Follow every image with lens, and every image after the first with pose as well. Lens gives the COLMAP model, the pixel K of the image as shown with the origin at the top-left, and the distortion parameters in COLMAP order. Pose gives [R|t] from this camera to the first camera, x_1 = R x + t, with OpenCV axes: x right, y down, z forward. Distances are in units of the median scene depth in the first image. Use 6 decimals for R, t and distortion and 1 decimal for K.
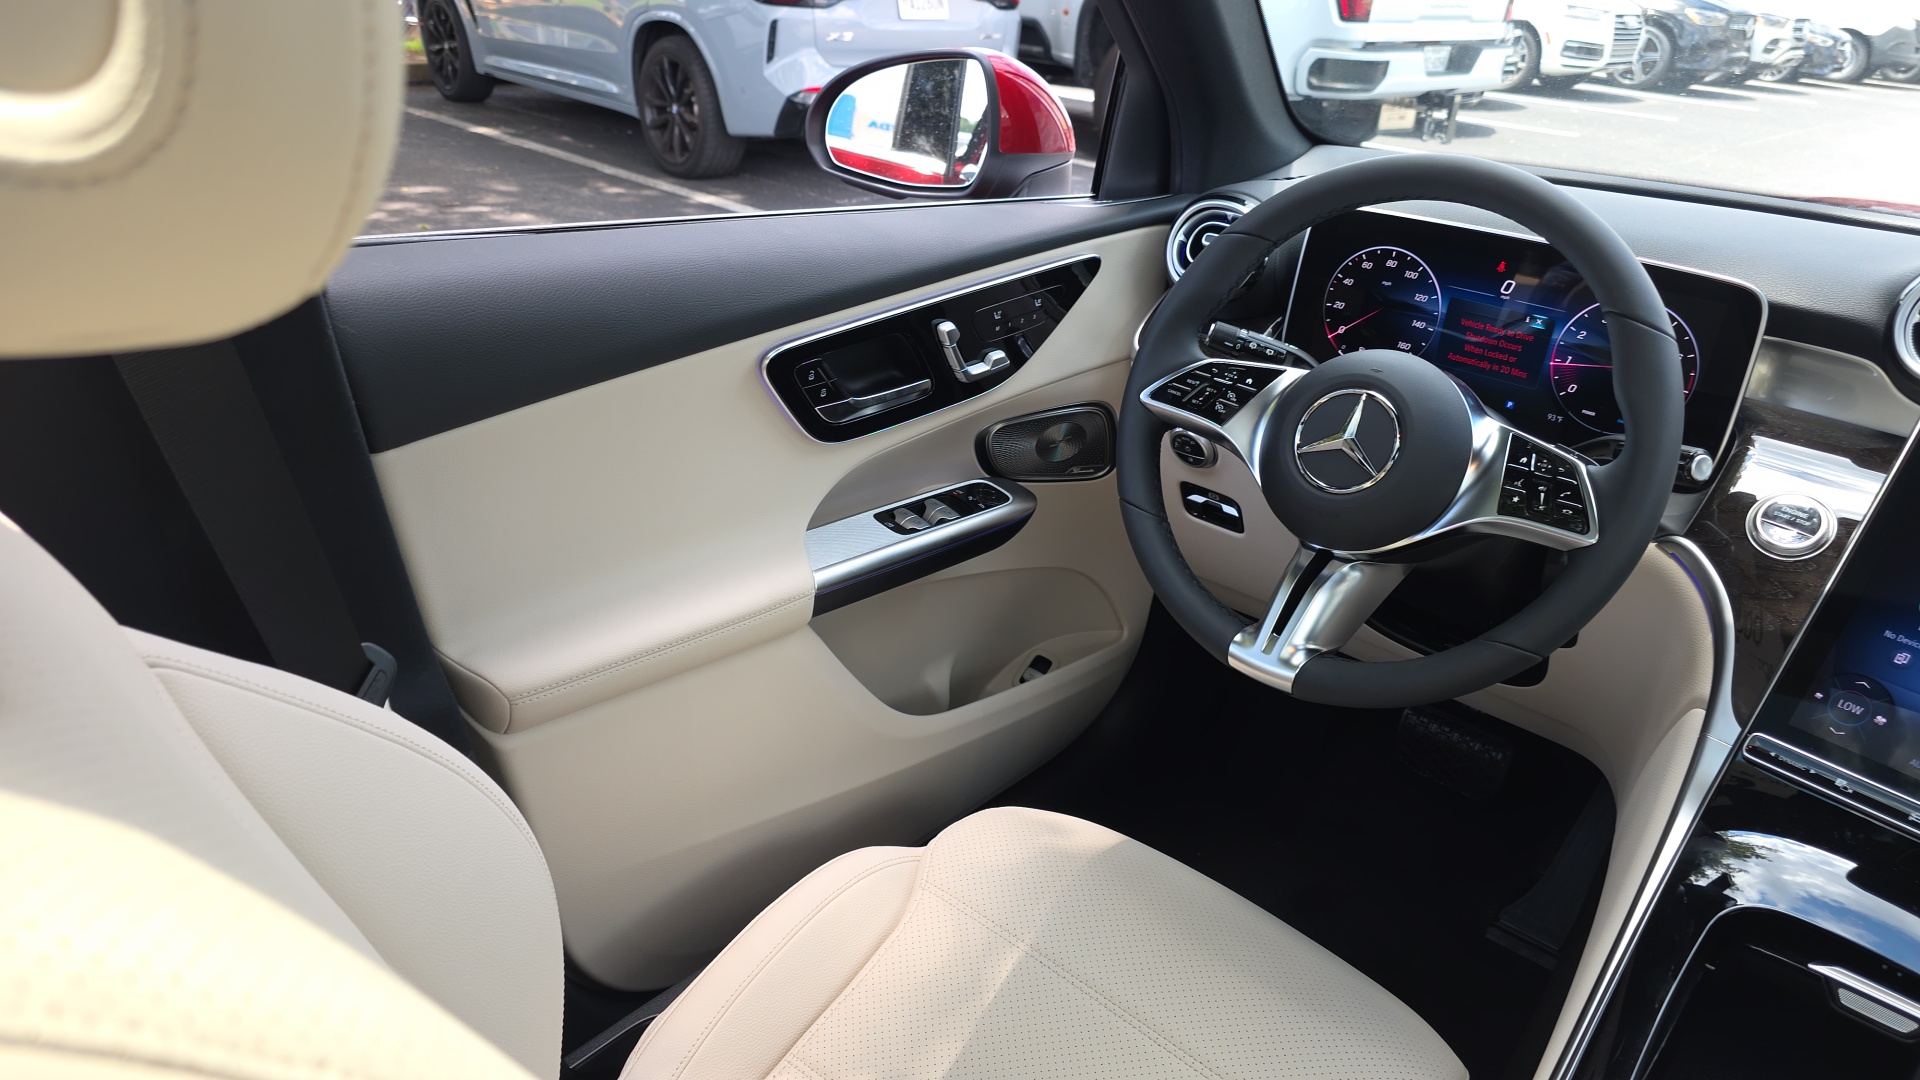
lens RADIAL K [[1308.4, 0, 957.0], [0, 1308.4, 535.2], [0, 0, 1]] dist [0.030126, -0.032501]
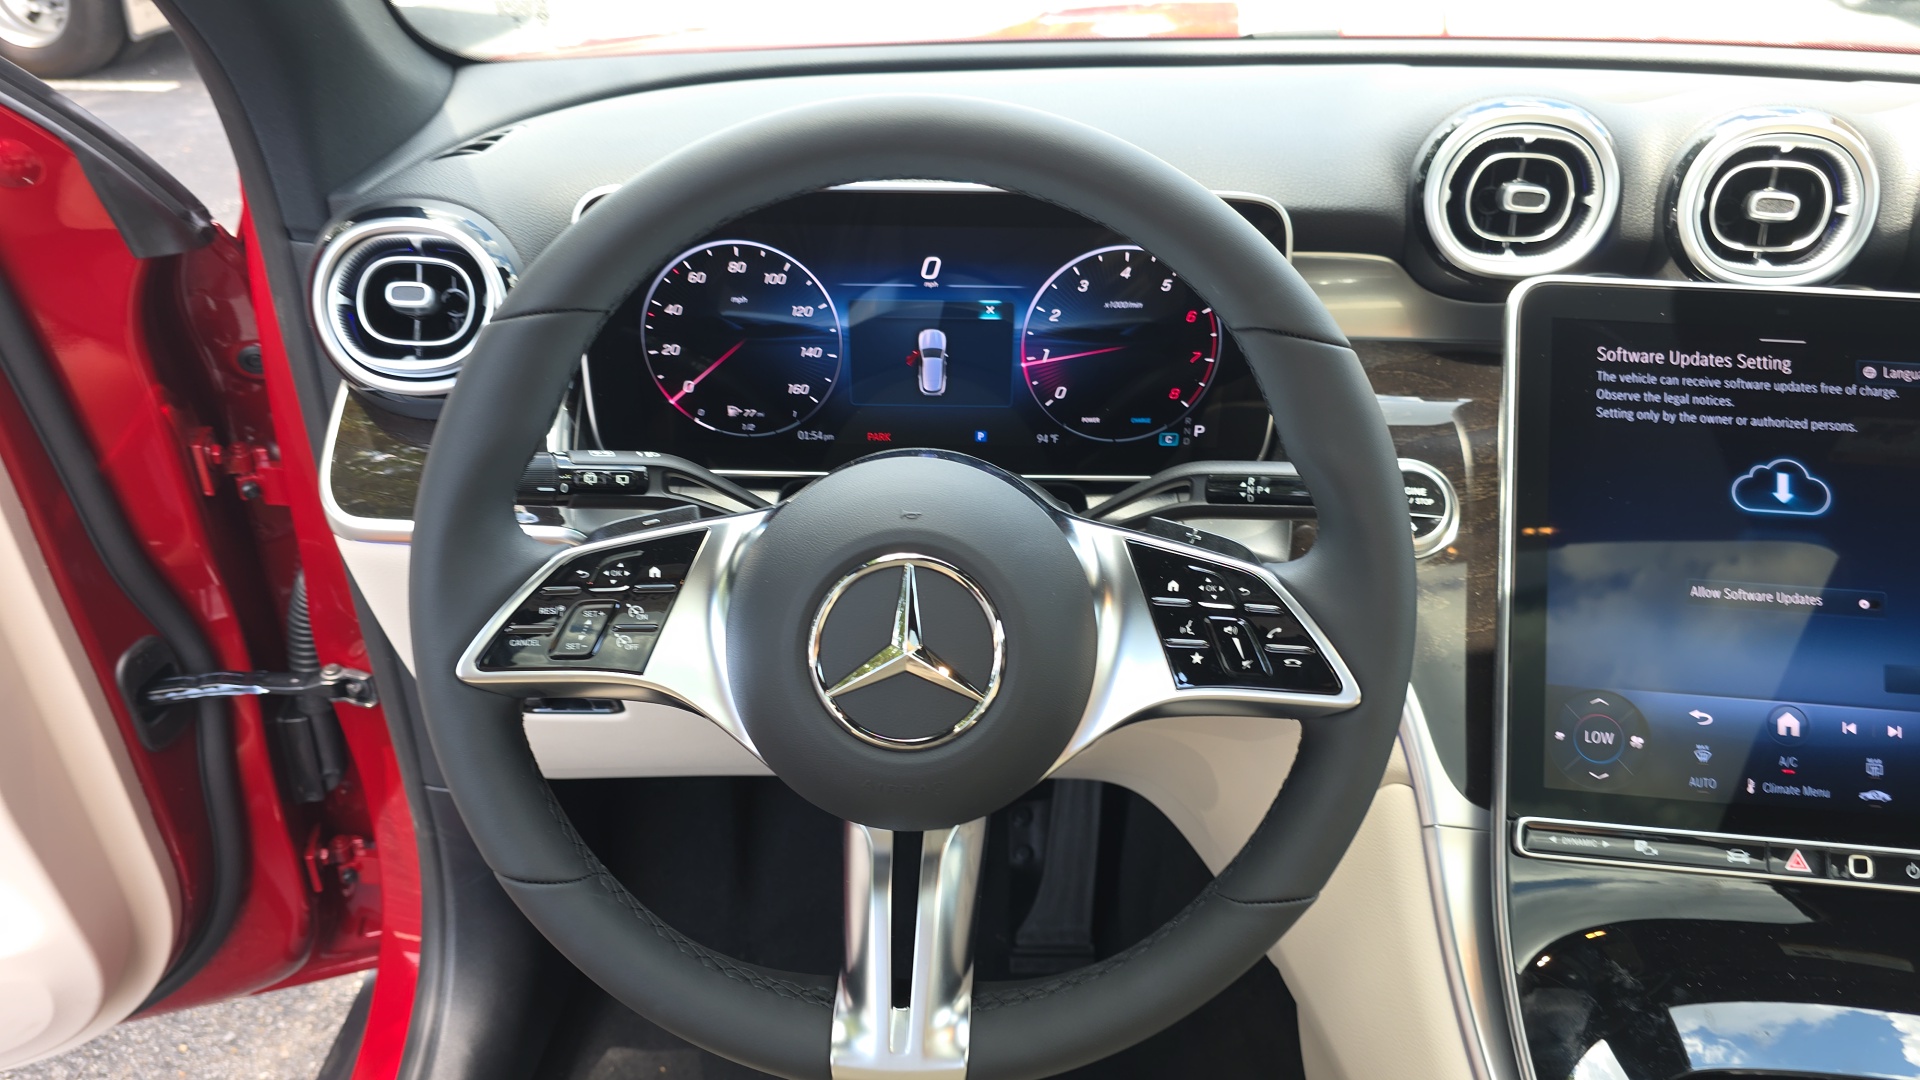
lens RADIAL K [[1296.7, 0, 963.7], [0, 1296.7, 563.3], [0, 0, 1]] dist [0.040983, -0.054948]
pose [[0.739515, -0.390858, 0.548040, 0.028693], [0.314720, 0.920450, 0.231781, -0.197608], [-0.595037, 0.001074, 0.803697, 0.482836]]
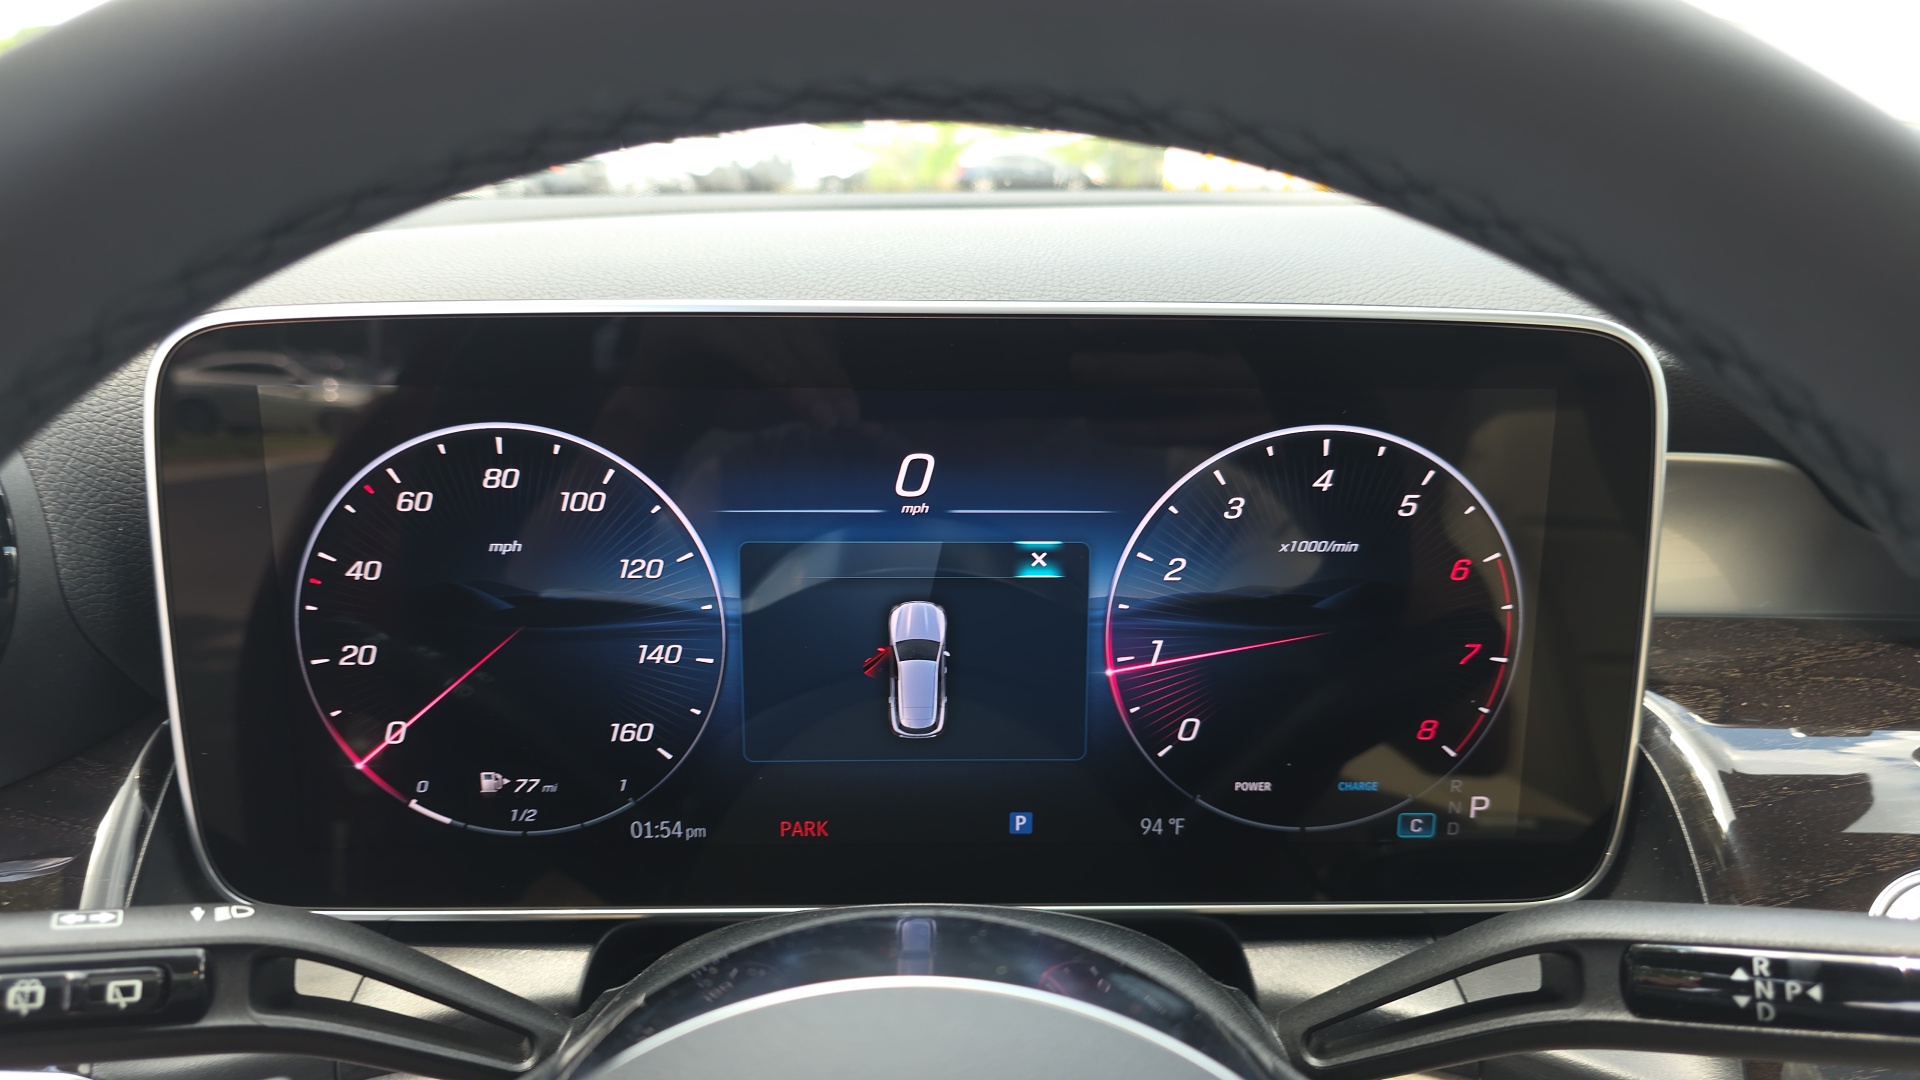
lens RADIAL K [[1296.7, 0, 928.1], [0, 1296.7, 569.3], [0, 0, 1]] dist [0.040983, -0.054948]
pose [[0.722765, -0.265778, 0.637944, 0.224957], [0.327889, 0.944460, 0.021993, -0.173273], [-0.608357, 0.193279, 0.769769, 0.771852]]
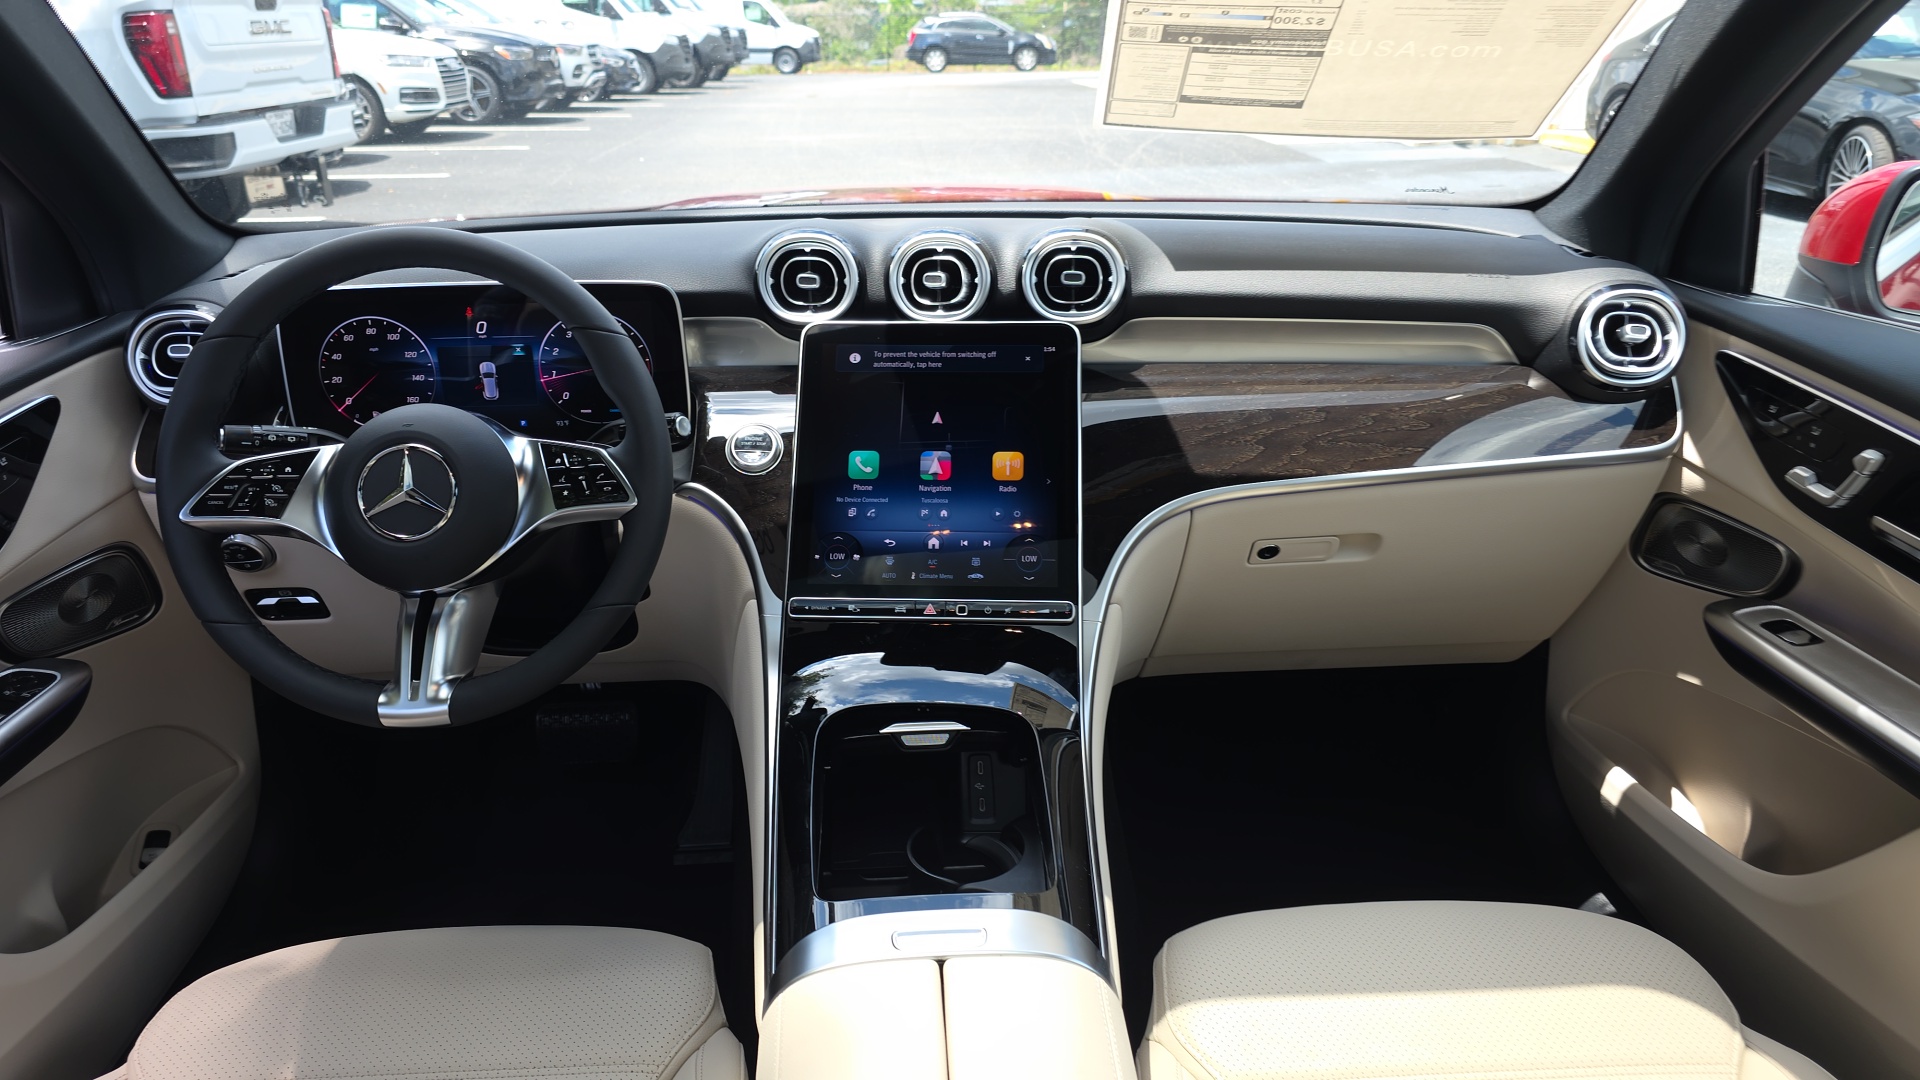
lens RADIAL K [[1296.7, 0, 968.3], [0, 1296.7, 566.5], [0, 0, 1]] dist [0.040983, -0.054948]
pose [[0.692279, -0.347243, 0.632592, -0.080617], [0.352570, 0.927620, 0.123353, 0.014958], [-0.629638, 0.137639, 0.764599, -0.112580]]
